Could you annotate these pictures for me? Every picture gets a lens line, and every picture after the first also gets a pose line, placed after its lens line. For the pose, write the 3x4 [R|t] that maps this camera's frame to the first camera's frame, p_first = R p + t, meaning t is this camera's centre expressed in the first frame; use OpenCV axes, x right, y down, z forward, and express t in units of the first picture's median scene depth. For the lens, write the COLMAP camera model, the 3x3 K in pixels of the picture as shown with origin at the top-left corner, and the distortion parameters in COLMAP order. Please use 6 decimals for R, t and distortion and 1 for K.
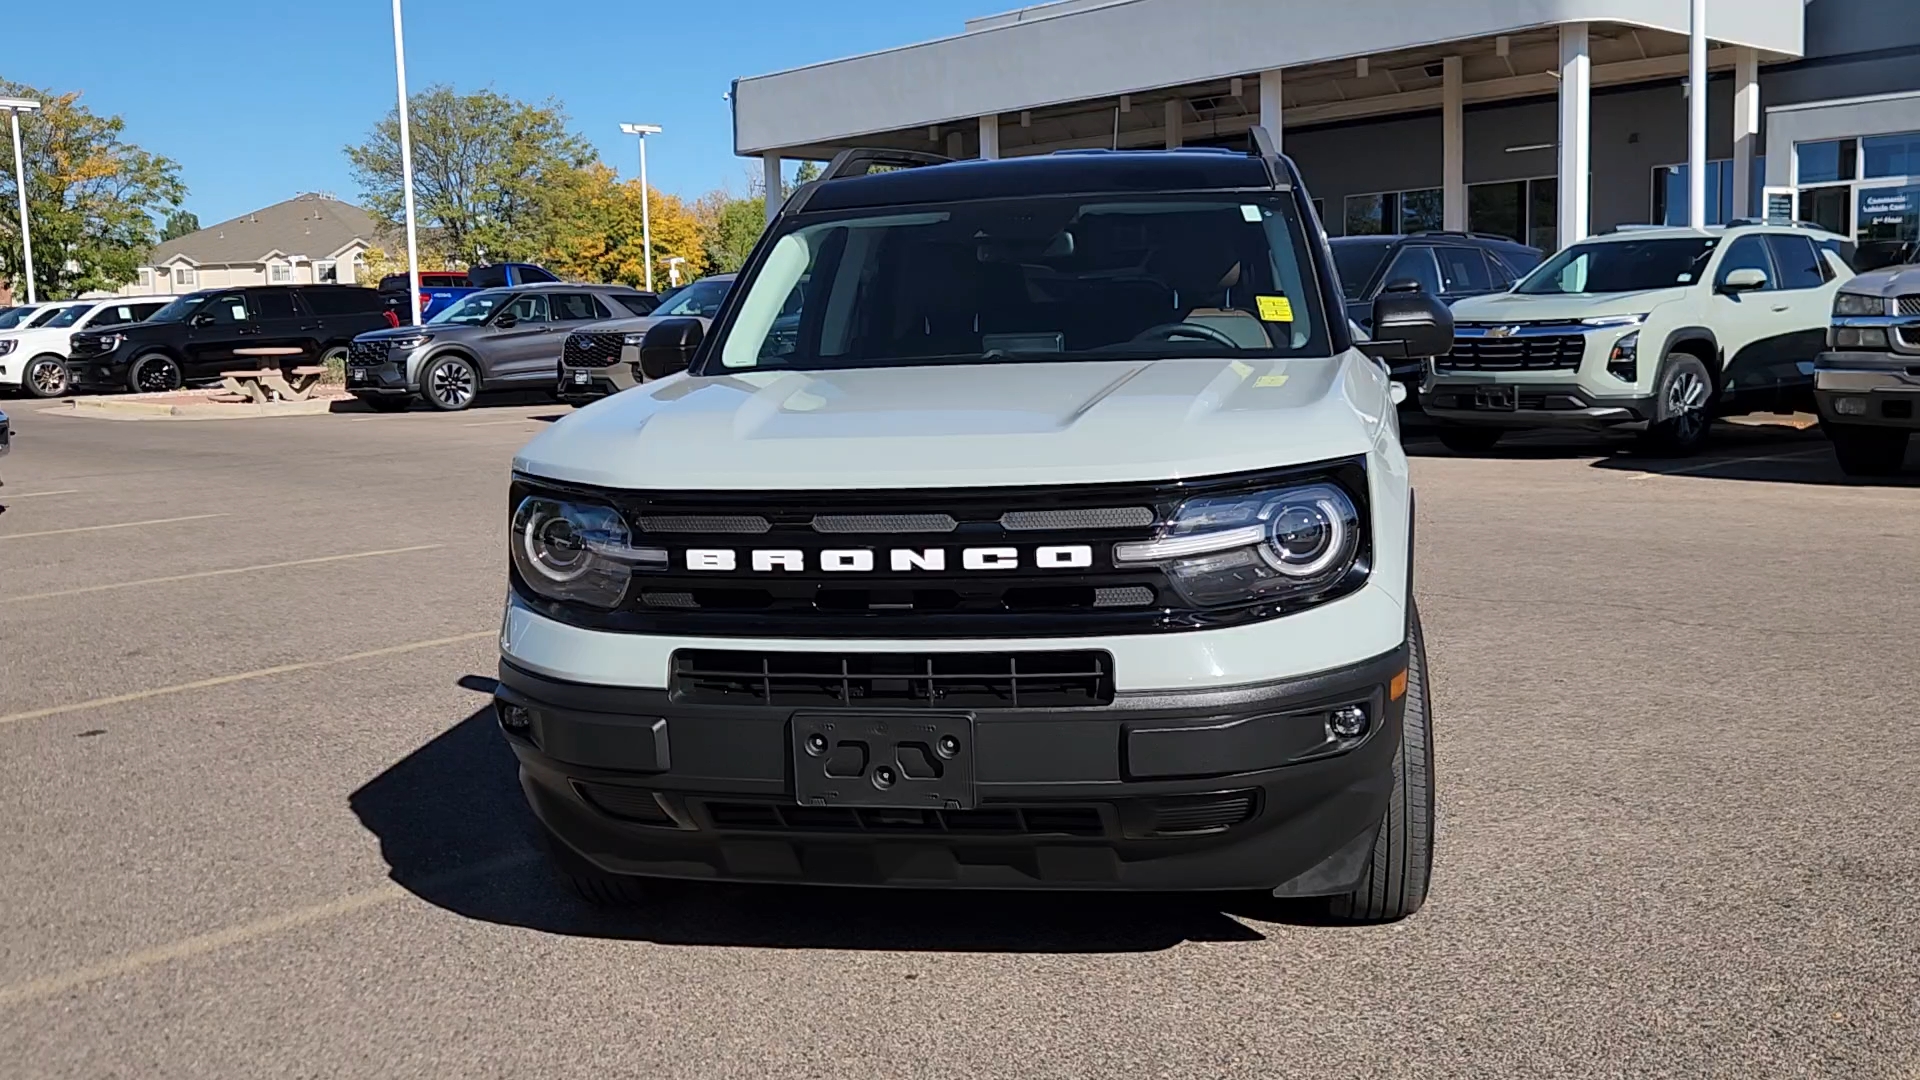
lens RADIAL K [[1921.3, 0, 945.2], [0, 1921.3, 541.8], [0, 0, 1]] dist [0.028689, 0.000000]
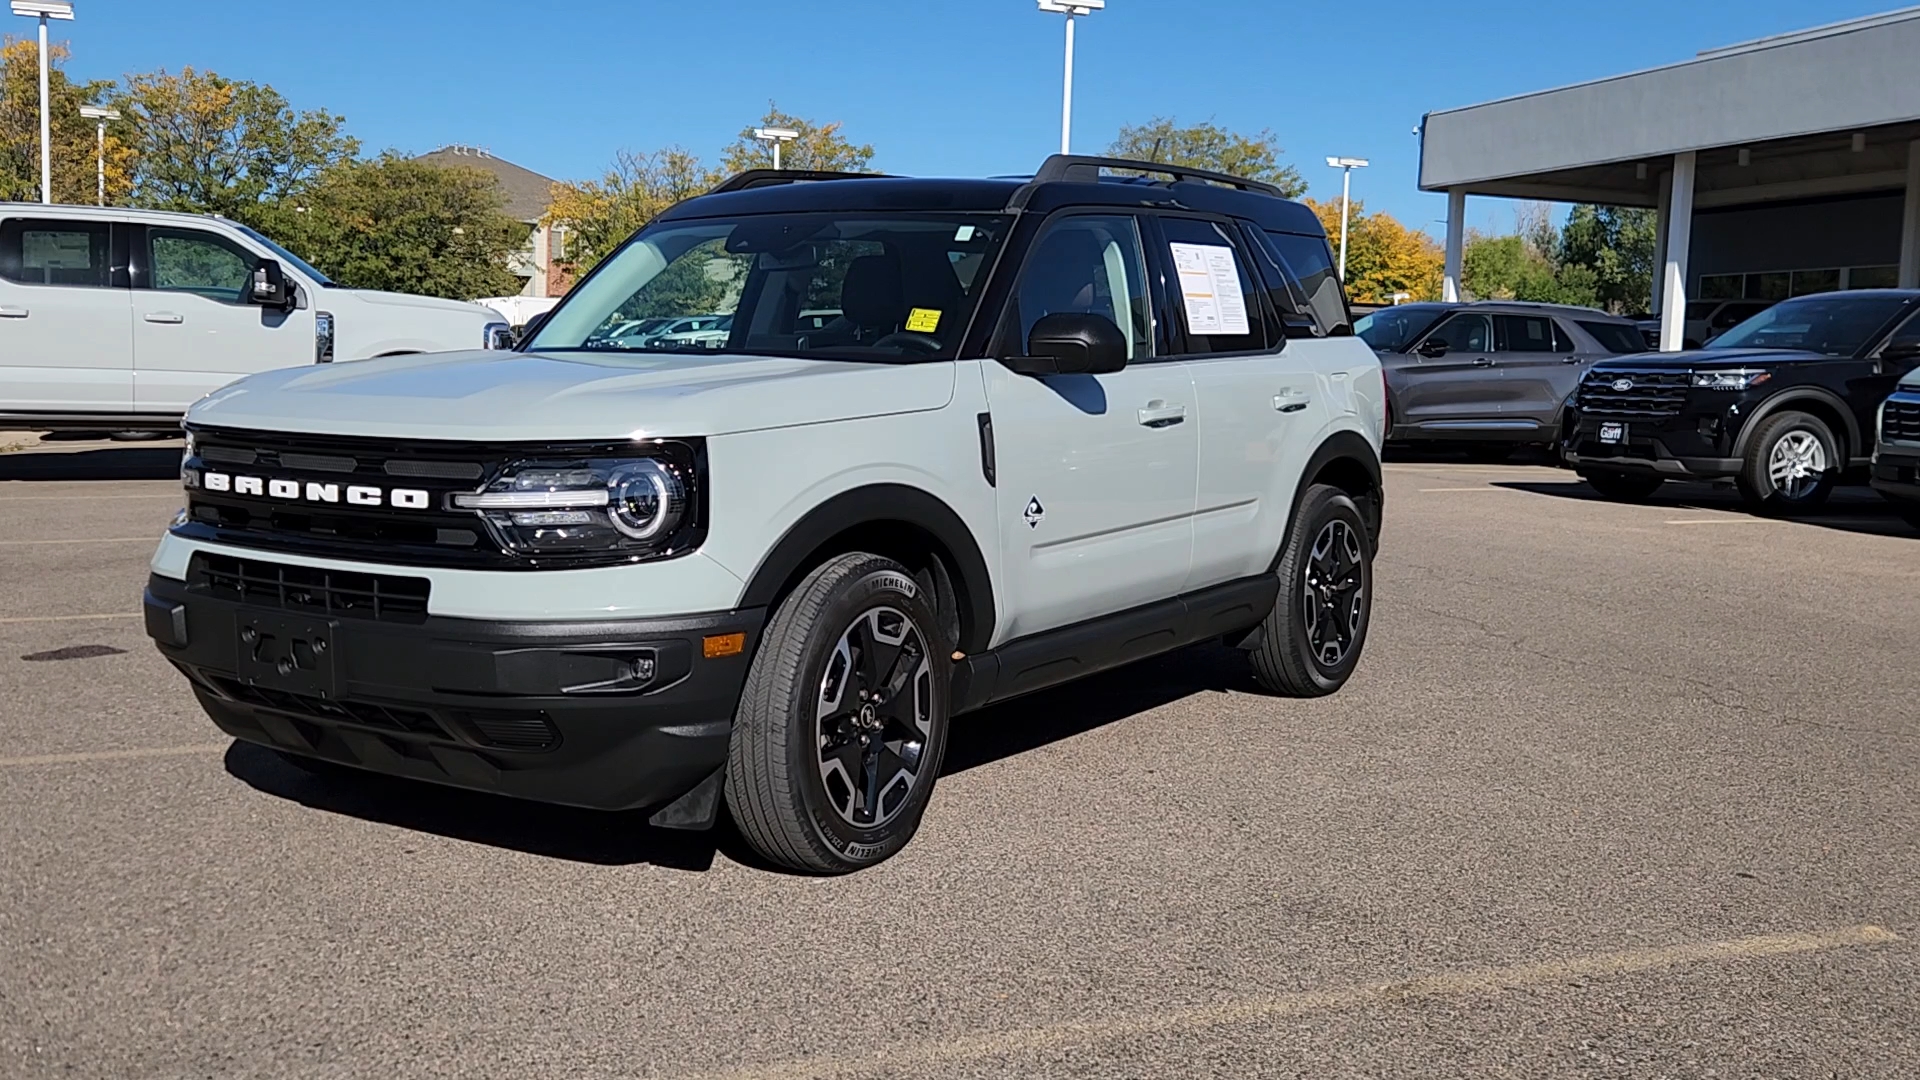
lens RADIAL K [[1921.3, 0, 933.1], [0, 1921.3, 543.4], [0, 0, 1]] dist [0.028689, 0.000000]
pose [[0.920728, 0.091649, -0.379289, 0.566237], [-0.097729, 0.995208, 0.003239, -0.000202], [0.377768, 0.034085, 0.925273, 0.007109]]
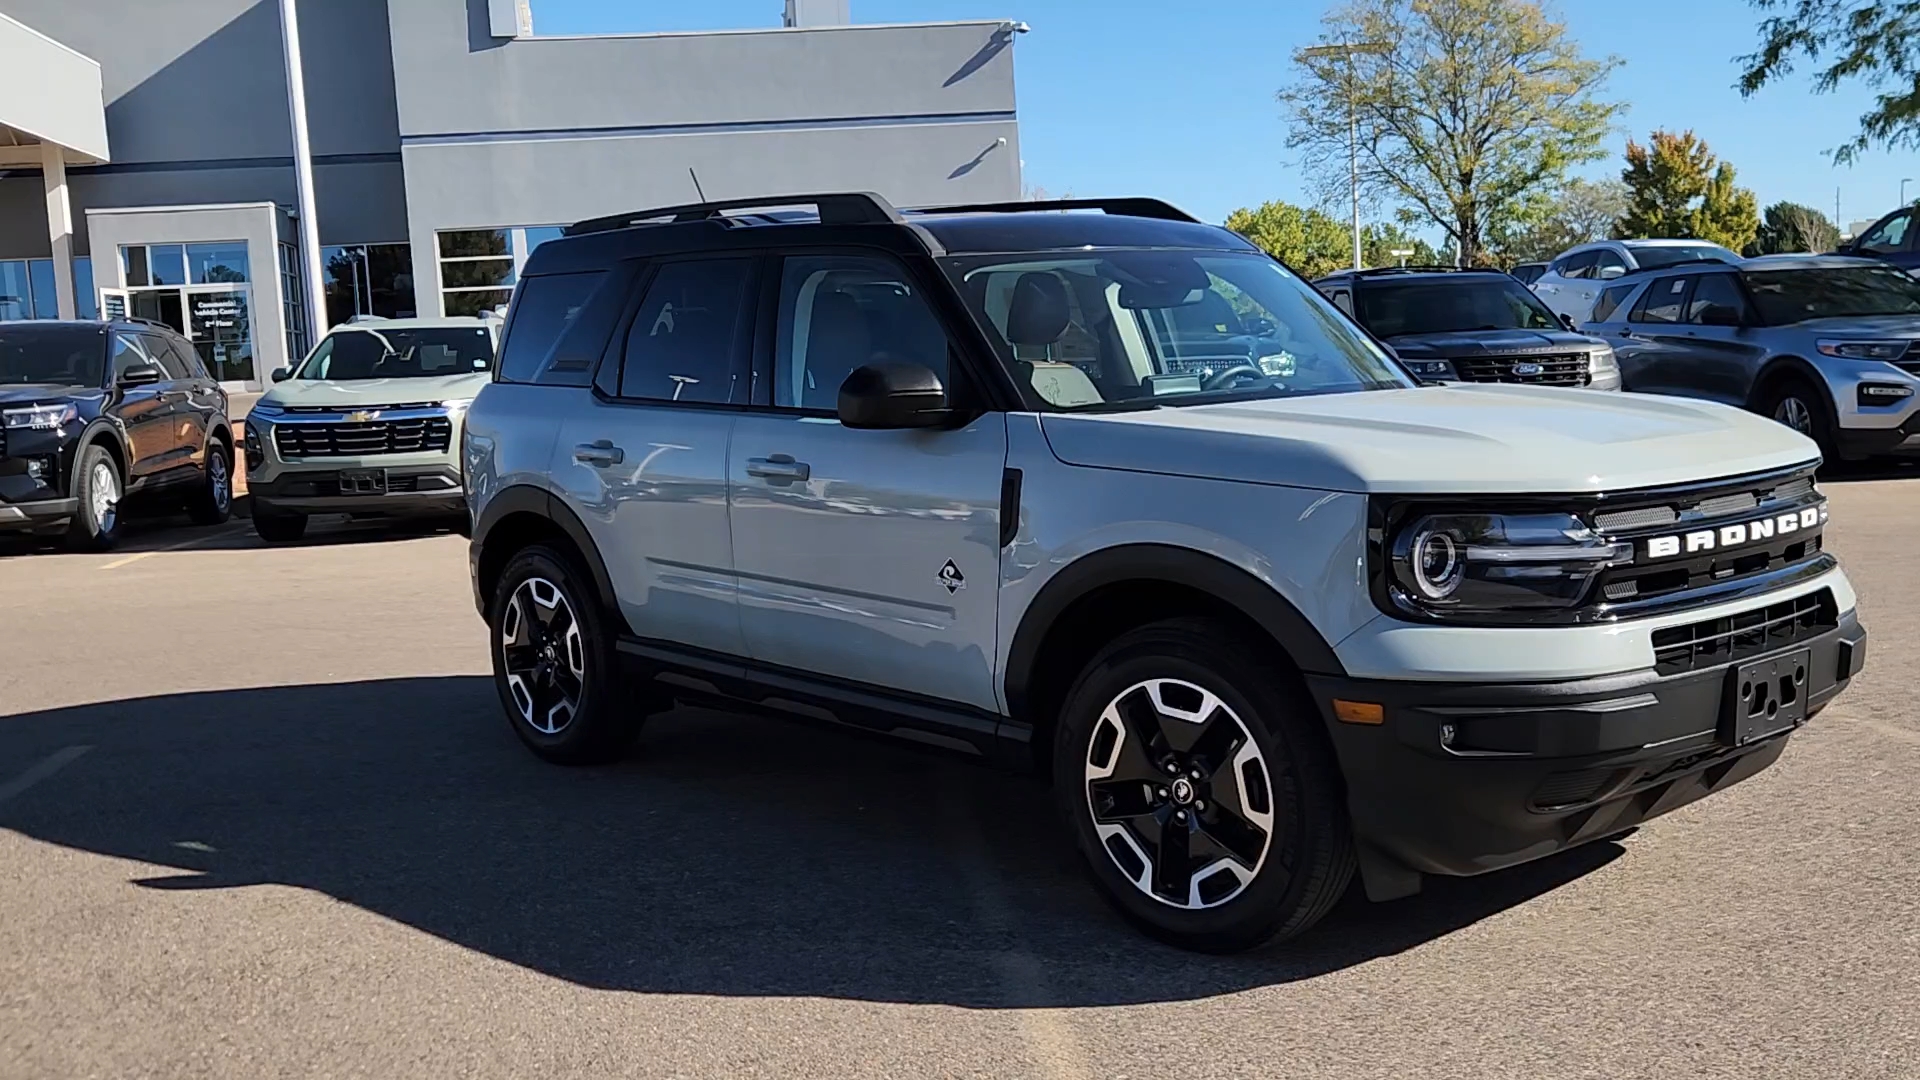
lens RADIAL K [[1921.3, 0, 946.2], [0, 1921.3, 555.2], [0, 0, 1]] dist [0.028689, 0.000000]
pose [[0.602844, -0.077733, 0.794063, -0.912889], [0.116356, 0.993168, 0.008888, -0.032041], [-0.789329, 0.087036, 0.607770, 0.460609]]
